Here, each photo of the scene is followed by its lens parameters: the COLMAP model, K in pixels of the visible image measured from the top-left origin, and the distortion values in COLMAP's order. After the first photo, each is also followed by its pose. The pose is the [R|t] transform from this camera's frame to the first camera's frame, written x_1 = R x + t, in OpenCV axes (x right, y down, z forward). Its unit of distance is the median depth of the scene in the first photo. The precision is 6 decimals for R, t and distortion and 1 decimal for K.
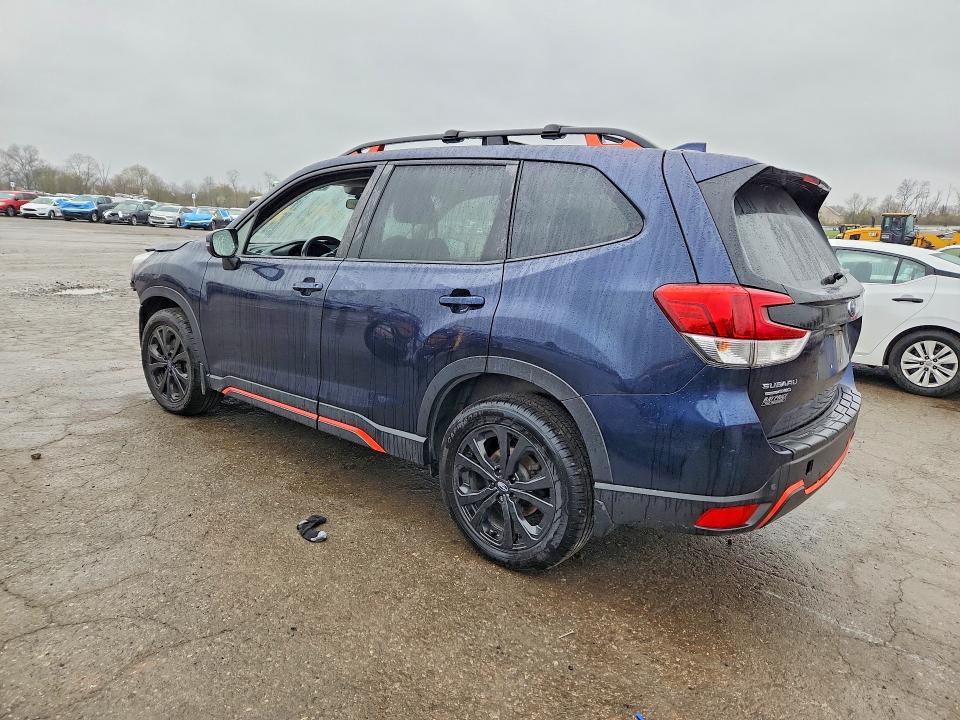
lens RADIAL K [[623.6, 0, 480.0], [0, 623.6, 360.0], [0, 0, 1]] dist [0.064606, -0.057499]
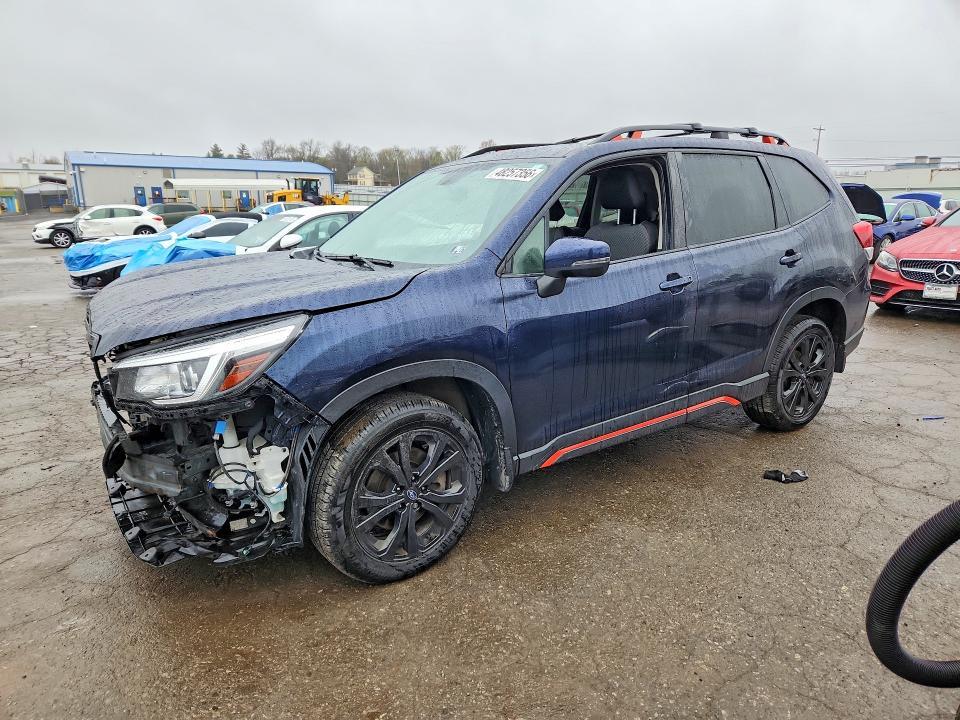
lens RADIAL K [[623.6, 0, 480.0], [0, 623.6, 360.0], [0, 0, 1]] dist [0.064606, -0.057499]
pose [[0.281232, -0.299014, 0.911866, -1.428799], [0.236146, 0.942561, 0.236248, -0.343698], [-0.930131, 0.148893, 0.335689, 1.107791]]
